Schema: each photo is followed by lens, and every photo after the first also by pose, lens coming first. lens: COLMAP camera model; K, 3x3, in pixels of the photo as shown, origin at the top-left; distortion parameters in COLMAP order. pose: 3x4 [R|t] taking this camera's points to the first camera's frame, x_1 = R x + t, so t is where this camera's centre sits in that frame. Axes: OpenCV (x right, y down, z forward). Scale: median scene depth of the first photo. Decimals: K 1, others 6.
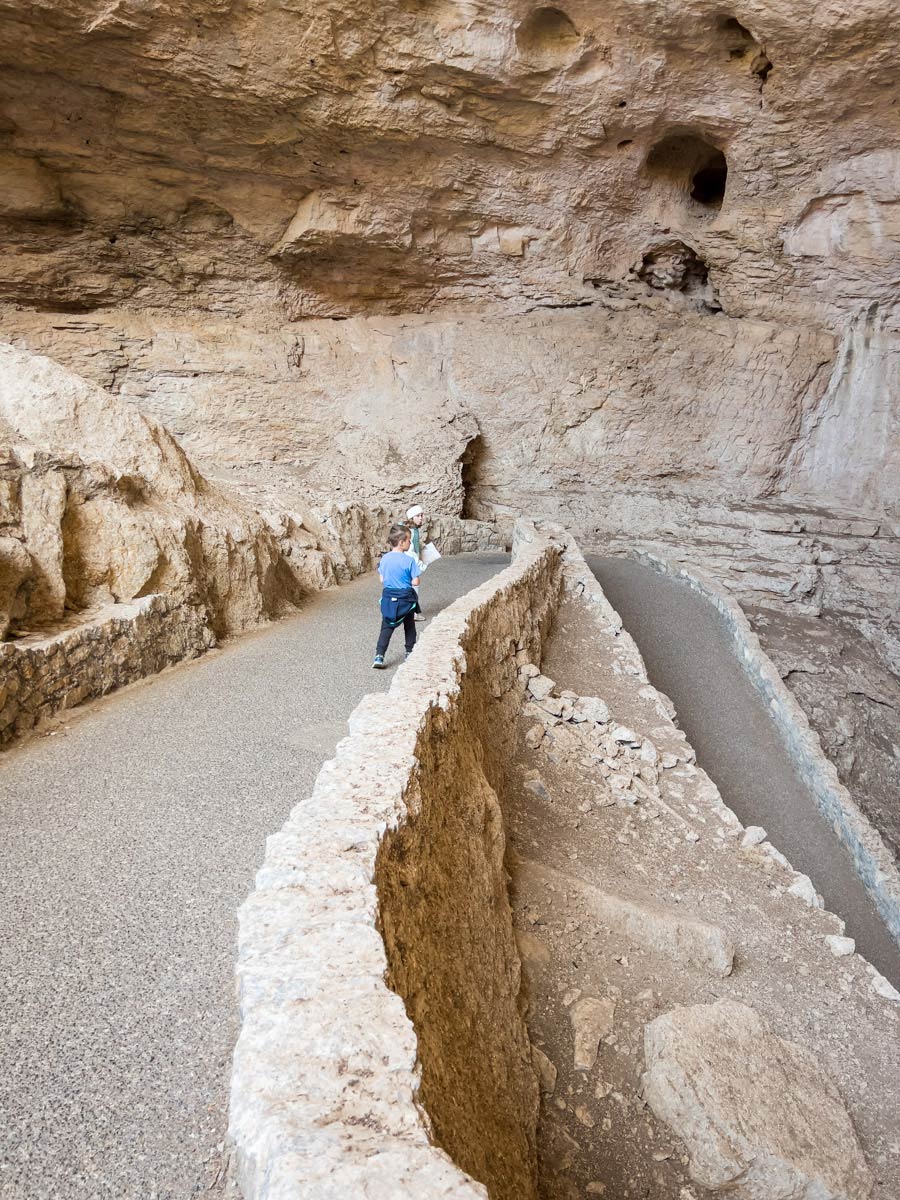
lens RADIAL K [[926.1, 0, 450.0], [0, 926.1, 600.0], [0, 0, 1]] dist [0.003817, 0.001290]
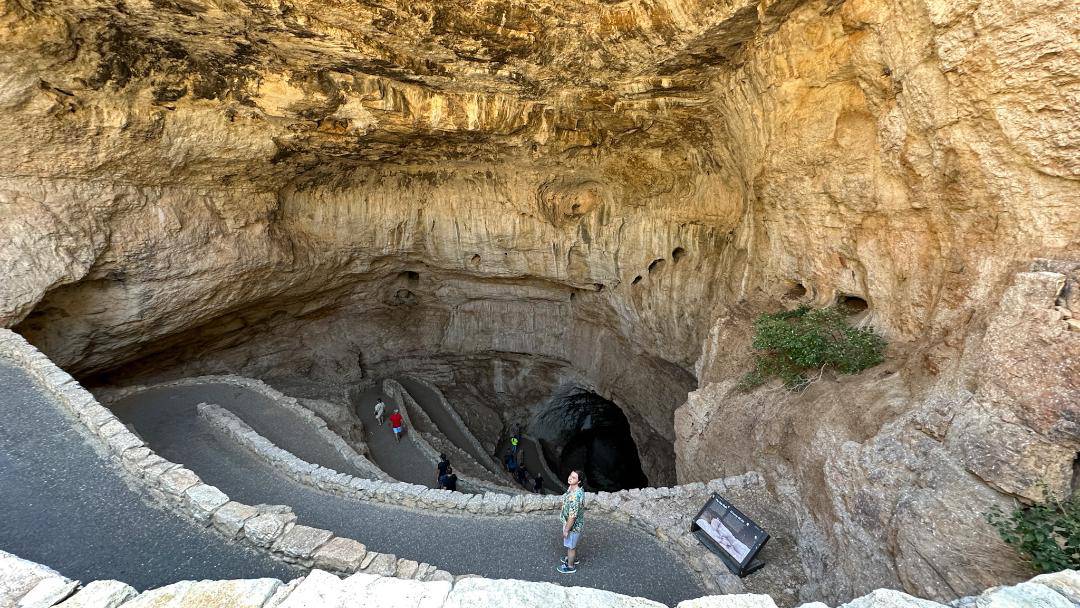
lens RADIAL K [[453.1, 0, 540.0], [0, 453.1, 304.0], [0, 0, 1]] dist [0.000340, -0.000018]
pose [[0.807323, -0.126389, 0.576416, -0.404177], [0.123569, 0.991347, 0.044300, -0.365106], [-0.577027, 0.035463, 0.815955, -0.847956]]
